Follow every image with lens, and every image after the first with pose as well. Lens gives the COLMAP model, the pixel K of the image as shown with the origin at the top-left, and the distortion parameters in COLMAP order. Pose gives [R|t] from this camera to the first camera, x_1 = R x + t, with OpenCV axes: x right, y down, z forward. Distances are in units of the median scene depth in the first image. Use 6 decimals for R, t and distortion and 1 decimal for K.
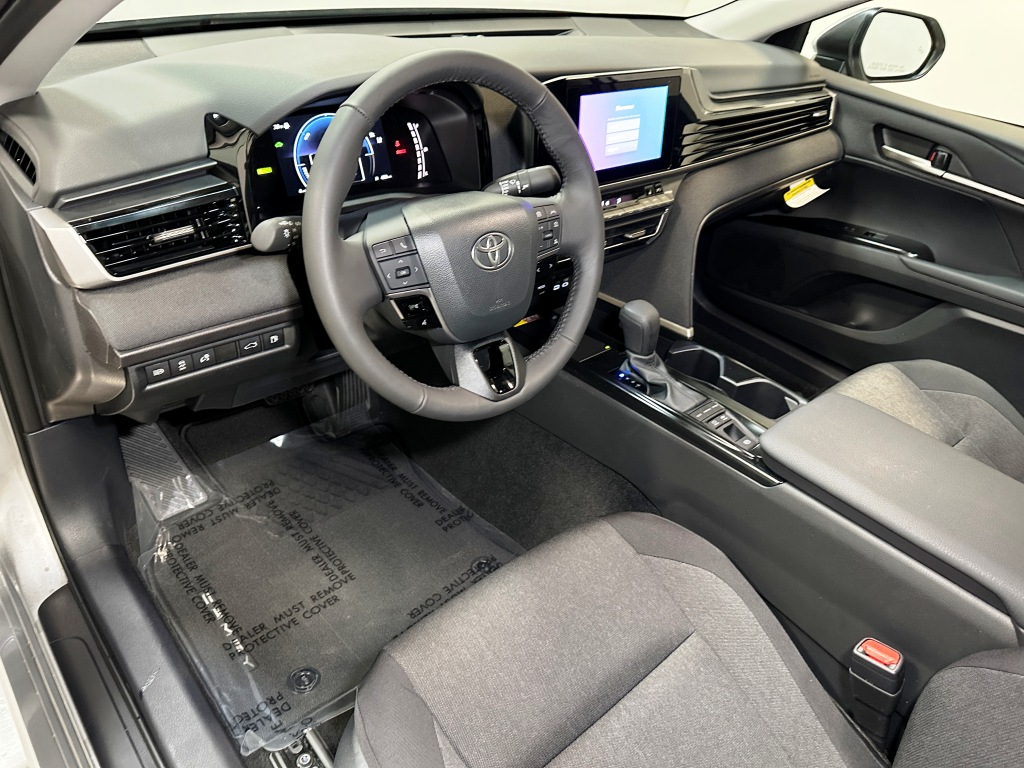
lens RADIAL K [[704.4, 0, 510.6], [0, 704.4, 382.5], [0, 0, 1]] dist [-0.015997, -0.007128]
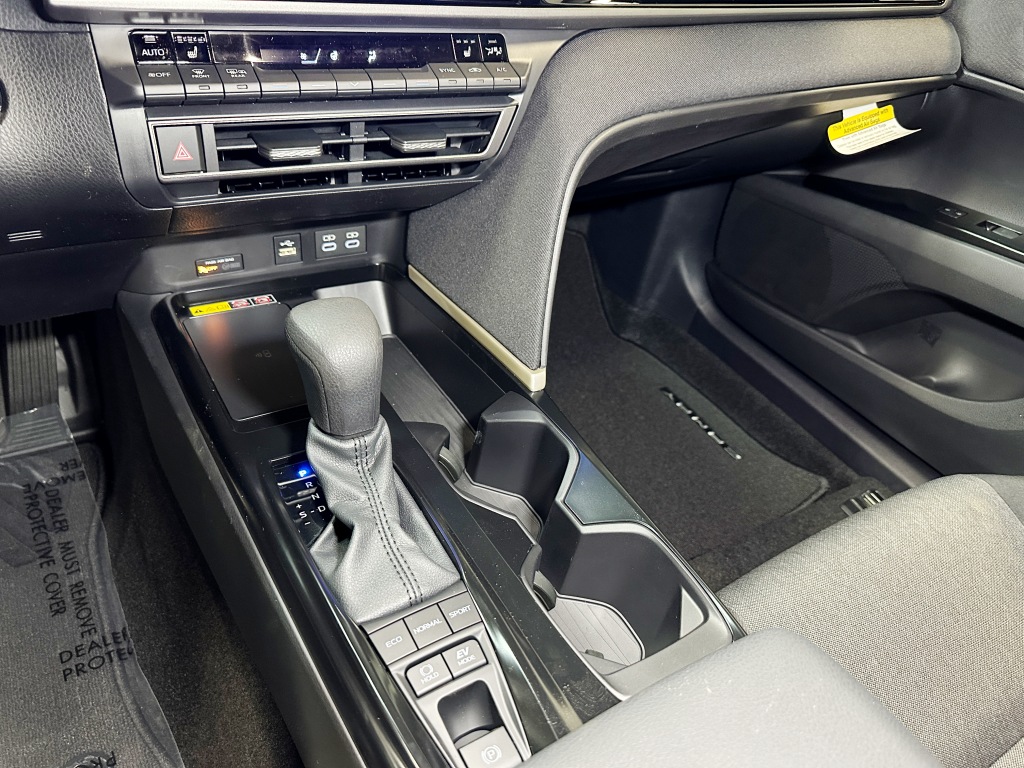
lens RADIAL K [[704.4, 0, 516.7], [0, 704.4, 383.5], [0, 0, 1]] dist [-0.015997, -0.007128]
pose [[0.986179, 0.134401, -0.096884, 0.233354], [-0.130008, 0.990234, 0.050343, -0.073771], [0.102704, -0.037052, 0.994022, 0.444392]]
